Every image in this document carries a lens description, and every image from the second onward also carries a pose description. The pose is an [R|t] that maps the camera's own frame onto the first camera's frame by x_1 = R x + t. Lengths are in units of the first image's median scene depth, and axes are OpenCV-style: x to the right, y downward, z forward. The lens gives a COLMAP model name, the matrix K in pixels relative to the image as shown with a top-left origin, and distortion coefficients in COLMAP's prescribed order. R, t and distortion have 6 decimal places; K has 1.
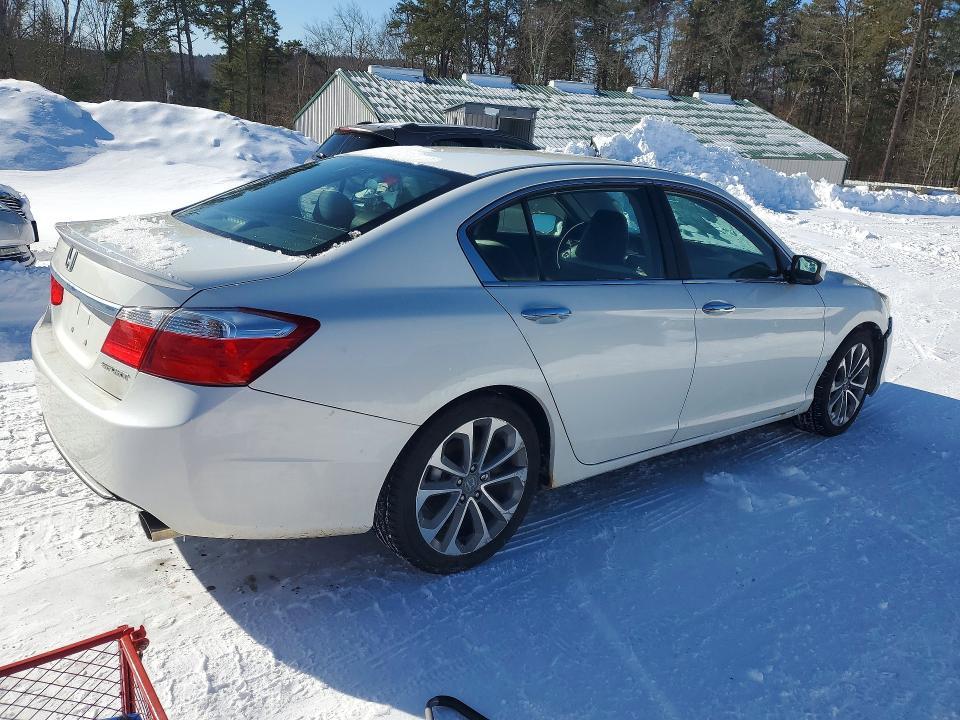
lens RADIAL K [[782.3, 0, 480.0], [0, 782.3, 360.0], [0, 0, 1]] dist [0.006405, 0.002422]
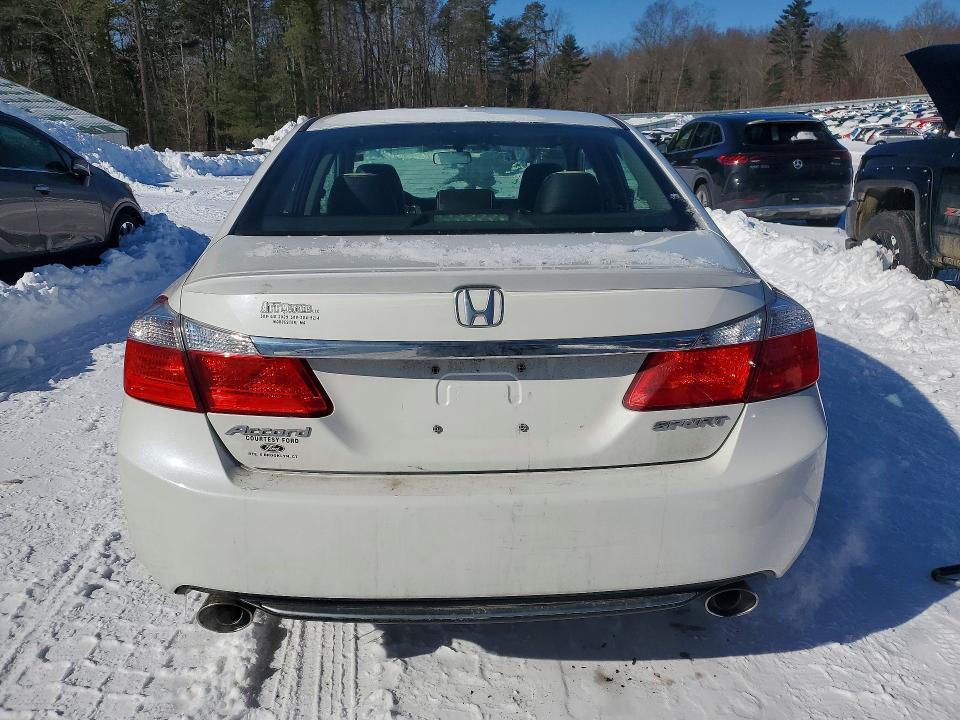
lens RADIAL K [[782.3, 0, 480.0], [0, 782.3, 360.0], [0, 0, 1]] dist [0.006405, 0.002422]
pose [[0.574857, -0.289514, 0.765324, -0.114848], [0.264888, 0.950793, 0.160710, -0.021782], [-0.774192, 0.110340, 0.623259, 0.071324]]
